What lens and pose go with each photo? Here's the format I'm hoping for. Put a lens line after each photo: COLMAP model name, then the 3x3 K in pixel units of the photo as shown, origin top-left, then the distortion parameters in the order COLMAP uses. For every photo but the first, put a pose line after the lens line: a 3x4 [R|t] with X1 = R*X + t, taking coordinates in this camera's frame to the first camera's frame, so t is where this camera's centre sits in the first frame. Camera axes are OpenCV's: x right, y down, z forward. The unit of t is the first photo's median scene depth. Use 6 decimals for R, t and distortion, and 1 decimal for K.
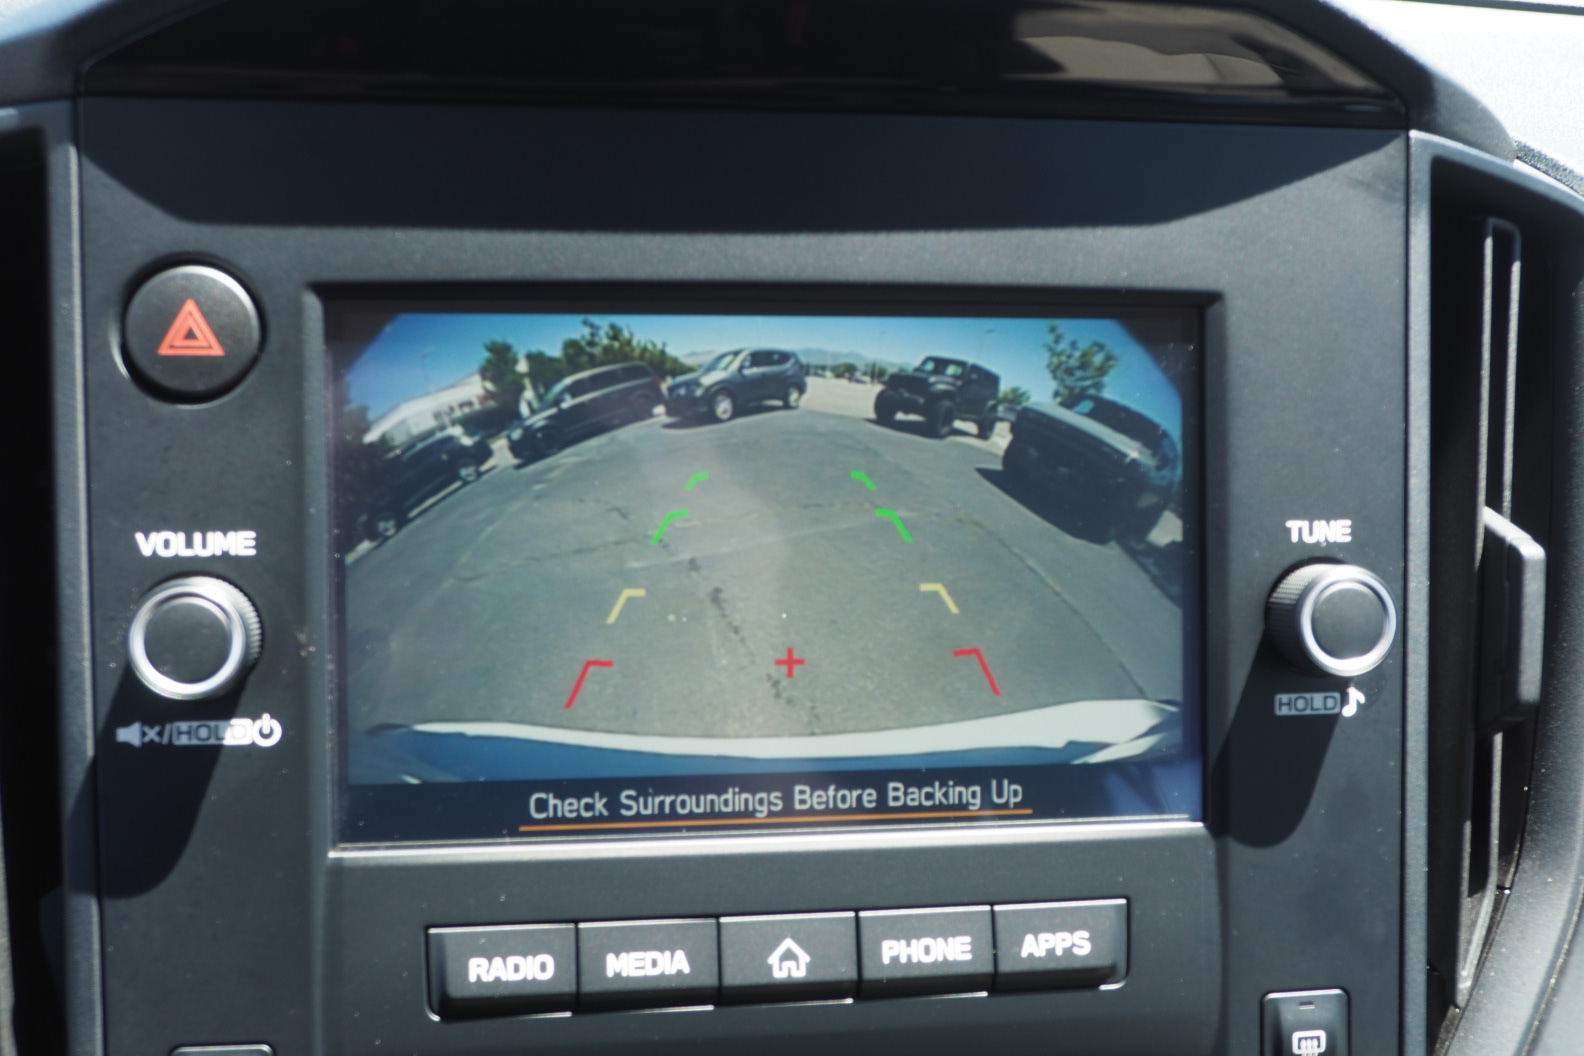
lens RADIAL K [[1818.2, 0, 801.2], [0, 1818.2, 526.6], [0, 0, 1]] dist [-0.012875, 0.000000]
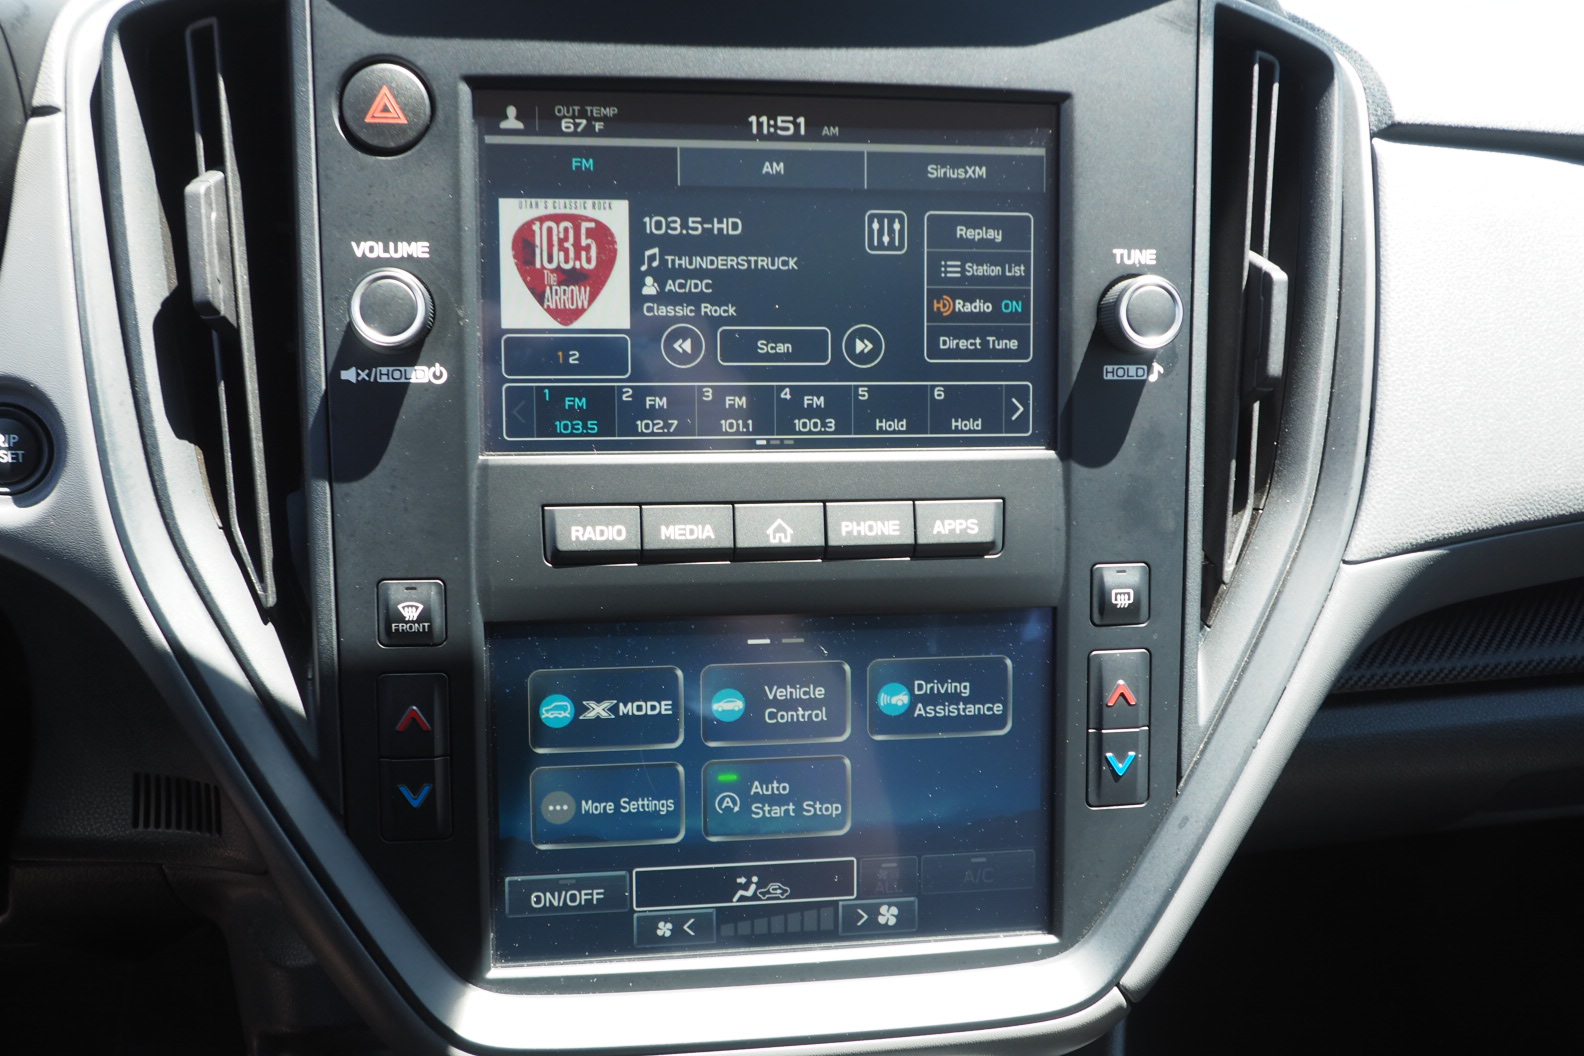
lens RADIAL K [[1433.8, 0, 787.3], [0, 1433.8, 526.6], [0, 0, 1]] dist [-0.015508, 0.000000]
pose [[0.999991, 0.002980, -0.003170, 0.003337], [-0.002775, 0.998011, 0.062972, 0.157607], [0.003352, -0.062963, 0.998010, -0.201013]]
